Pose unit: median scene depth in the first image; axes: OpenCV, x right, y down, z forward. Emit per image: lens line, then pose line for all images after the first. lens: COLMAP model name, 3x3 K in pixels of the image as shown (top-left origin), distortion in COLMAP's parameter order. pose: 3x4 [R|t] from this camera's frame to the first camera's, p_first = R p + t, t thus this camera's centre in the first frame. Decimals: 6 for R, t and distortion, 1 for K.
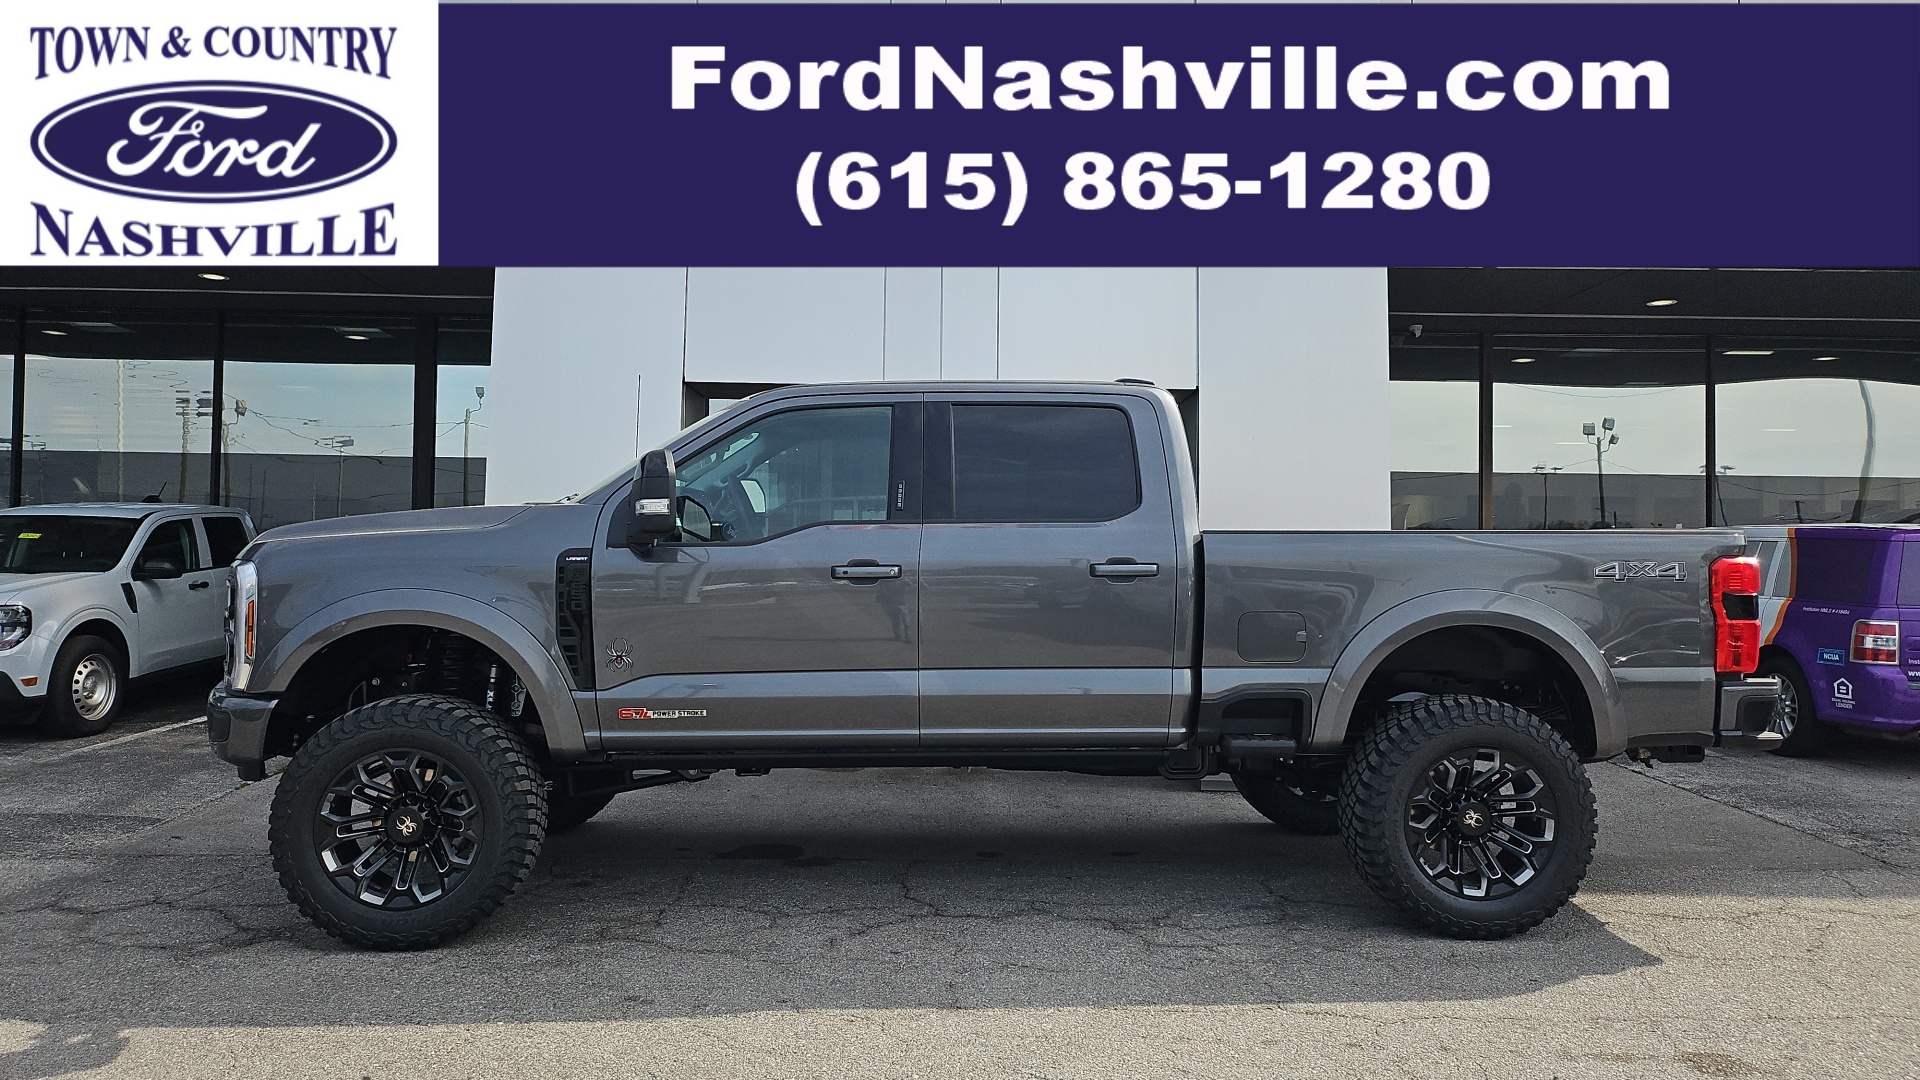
lens RADIAL K [[1379.8, 0, 978.5], [0, 1379.8, 540.3], [0, 0, 1]] dist [0.040238, -0.056702]
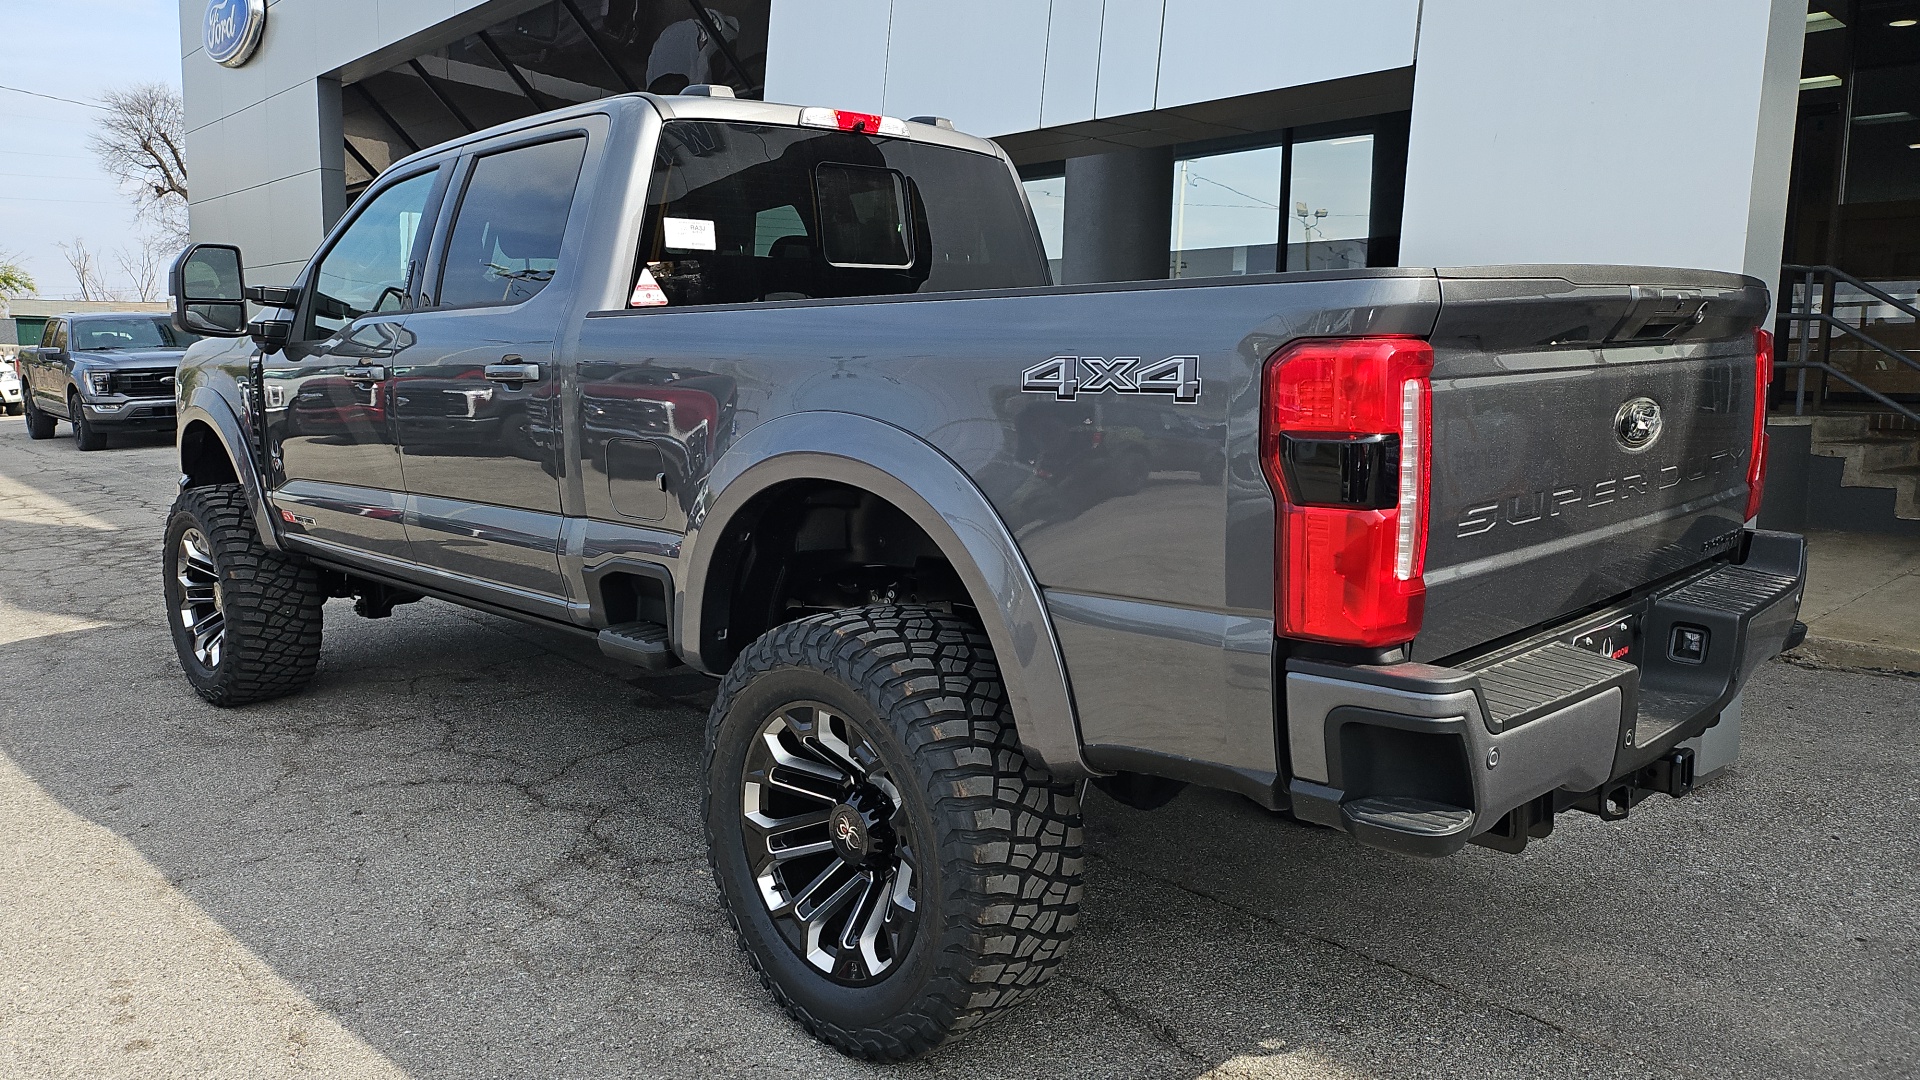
lens RADIAL K [[1379.8, 0, 978.5], [0, 1379.8, 540.3], [0, 0, 1]] dist [0.040238, -0.056702]
pose [[0.667733, 0.088380, -0.739135, 0.773534], [0.002795, 0.992622, 0.121215, 0.020286], [0.744395, -0.083006, 0.662560, 0.678418]]
